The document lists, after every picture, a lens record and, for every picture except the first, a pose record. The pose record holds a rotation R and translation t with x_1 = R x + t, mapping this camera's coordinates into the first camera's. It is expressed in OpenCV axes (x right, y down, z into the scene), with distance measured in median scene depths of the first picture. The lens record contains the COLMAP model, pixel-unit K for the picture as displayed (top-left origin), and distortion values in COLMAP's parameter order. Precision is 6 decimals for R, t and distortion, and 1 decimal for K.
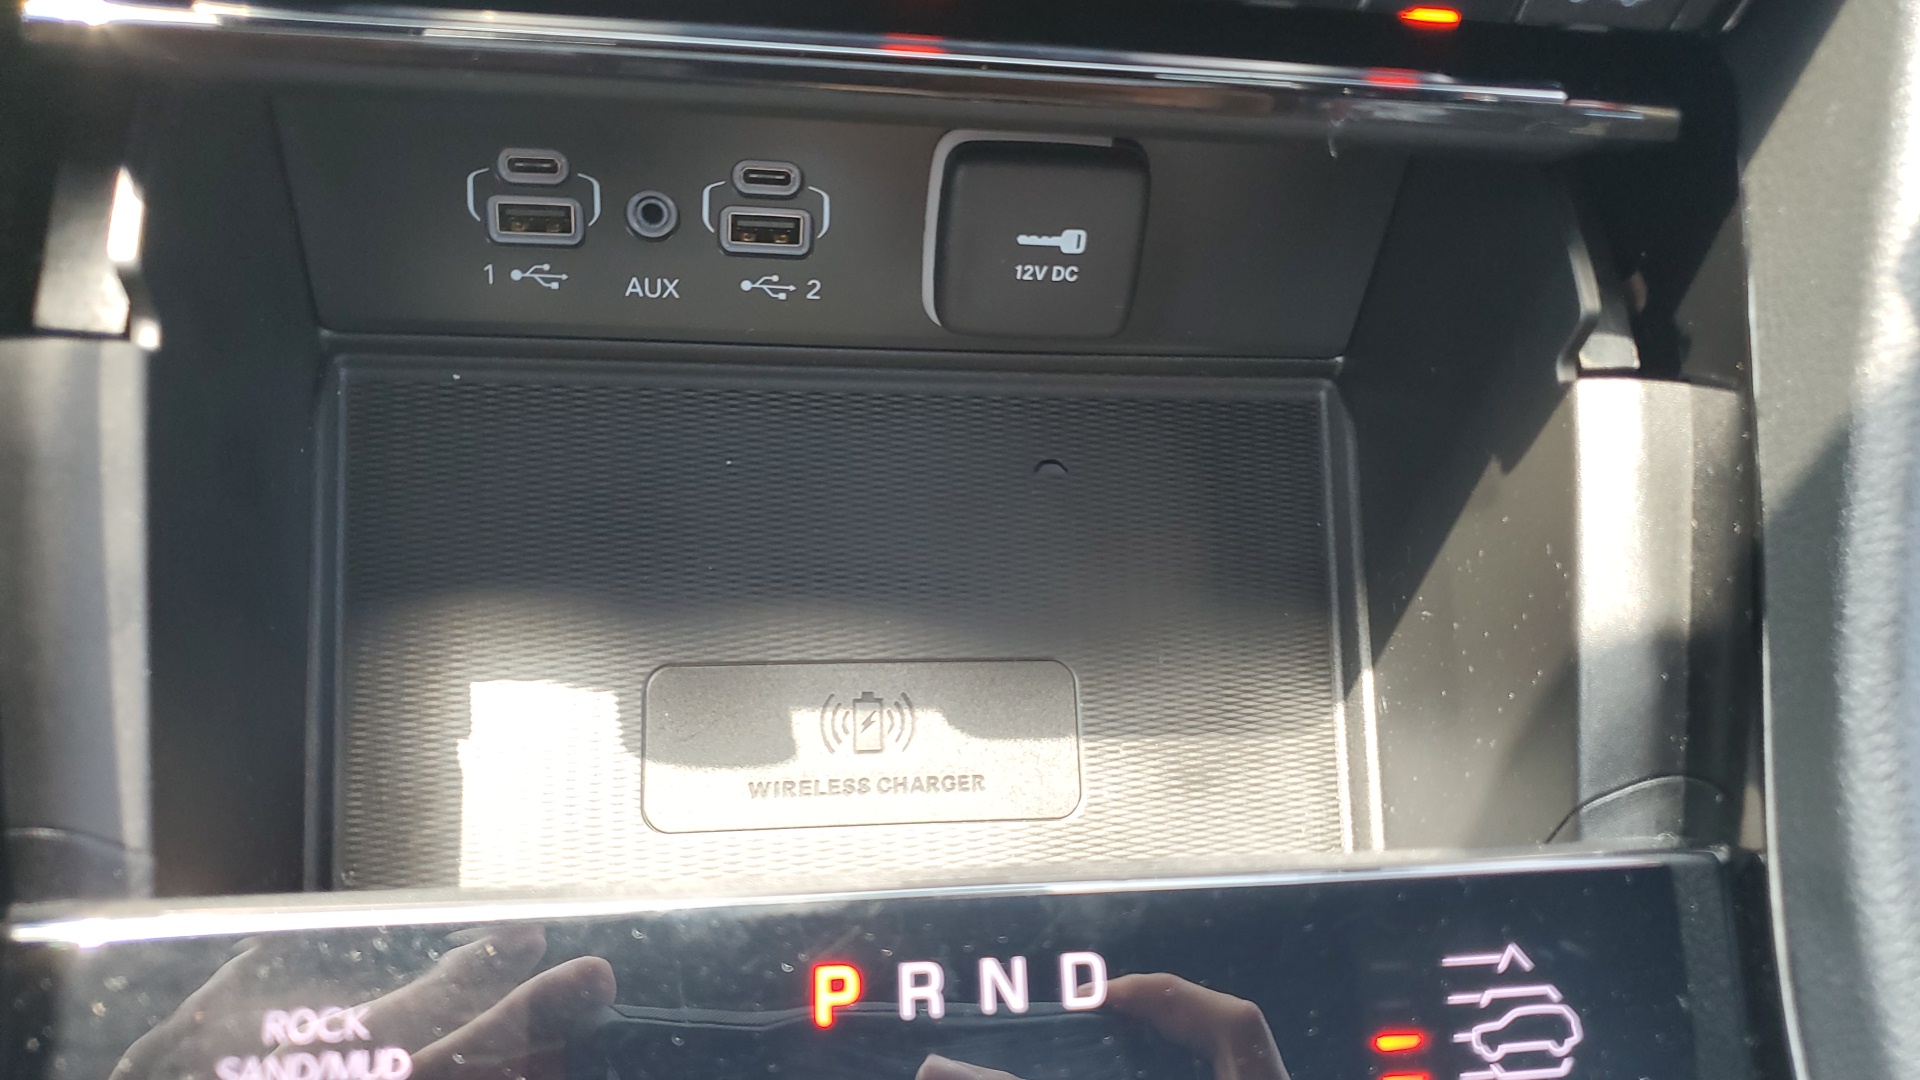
lens RADIAL K [[1510.1, 0, 1007.4], [0, 1510.1, 533.6], [0, 0, 1]] dist [0.034753, -0.055970]
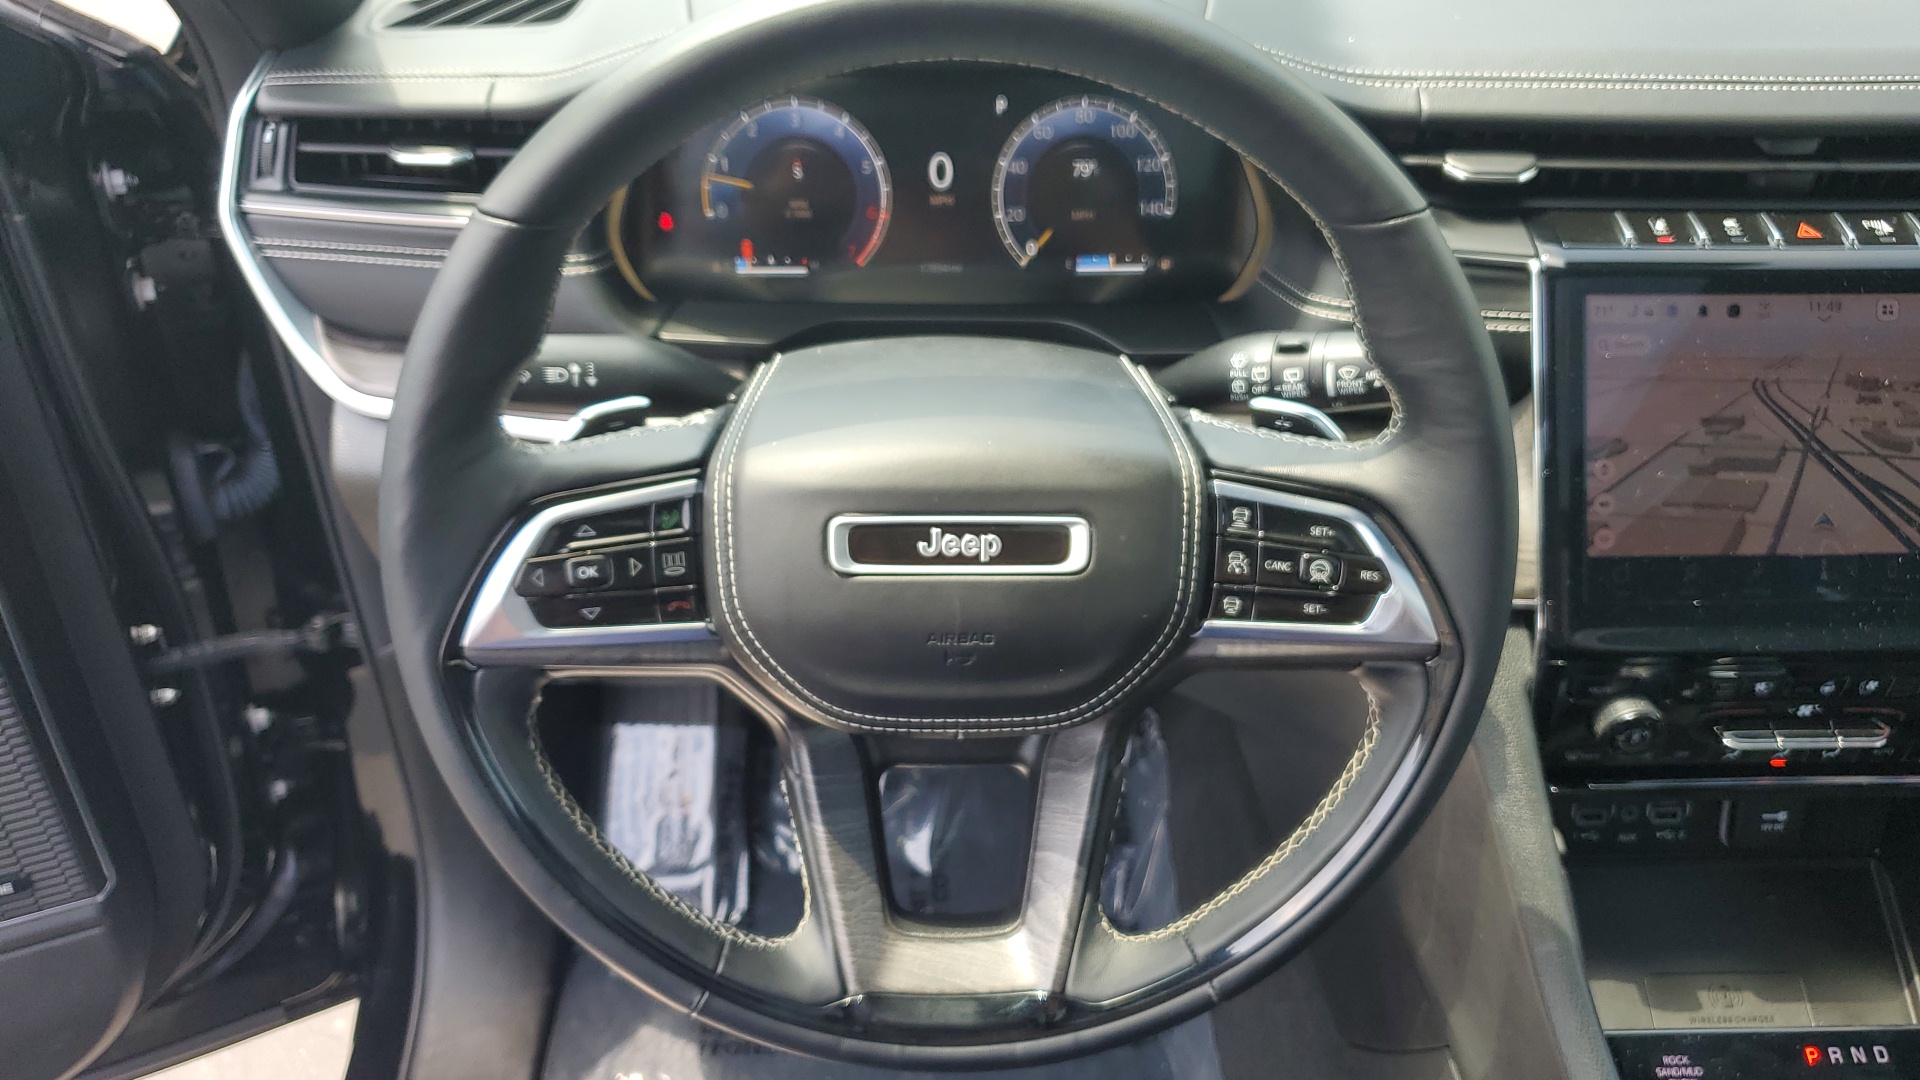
lens RADIAL K [[1510.1, 0, 948.5], [0, 1510.1, 512.3], [0, 0, 1]] dist [0.034753, -0.055970]
pose [[0.986042, -0.059472, -0.155516, -1.038505], [0.016065, 0.963657, -0.266659, -0.008899], [0.165723, 0.260438, 0.951161, -2.148884]]
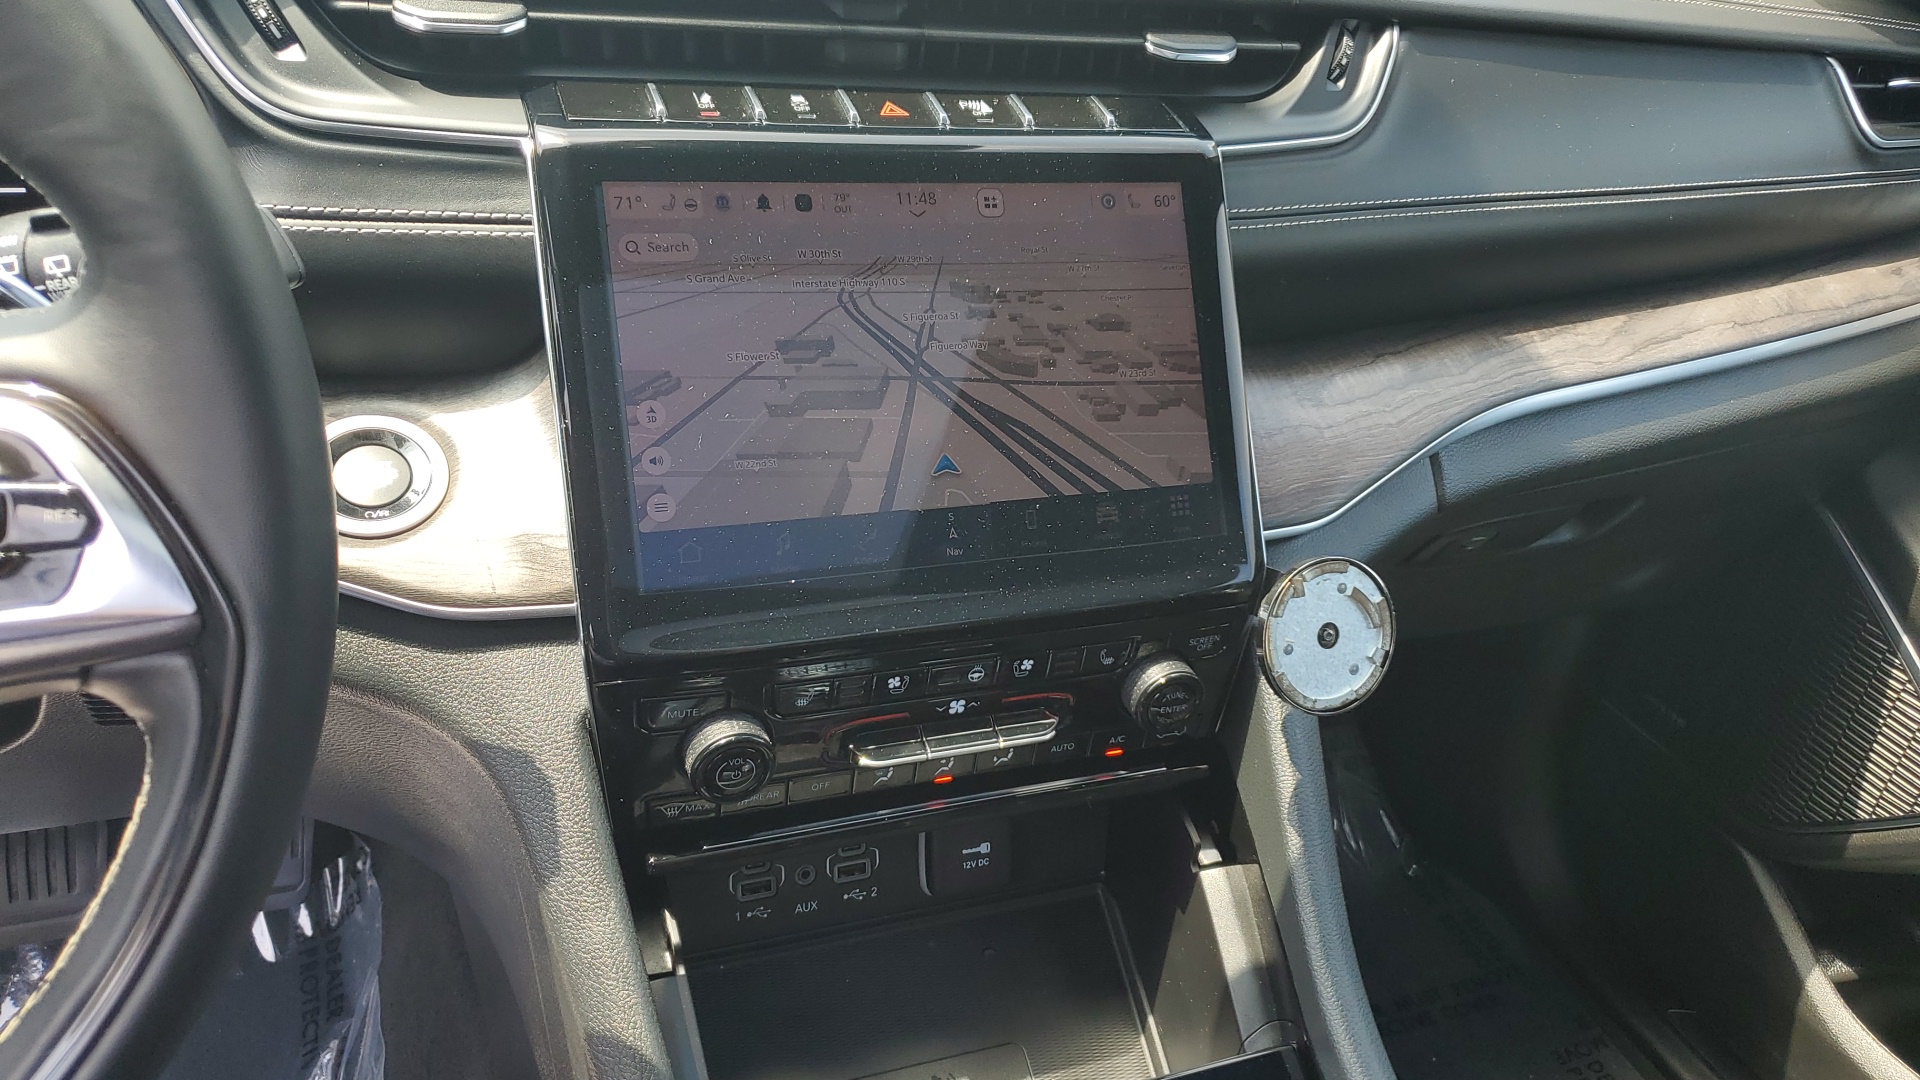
lens RADIAL K [[1510.1, 0, 975.7], [0, 1510.1, 523.3], [0, 0, 1]] dist [0.034753, -0.055970]
pose [[0.966174, -0.154602, 0.206412, -0.375567], [0.212012, 0.931862, -0.294424, 0.021625], [-0.146829, 0.328226, 0.933118, -1.335823]]
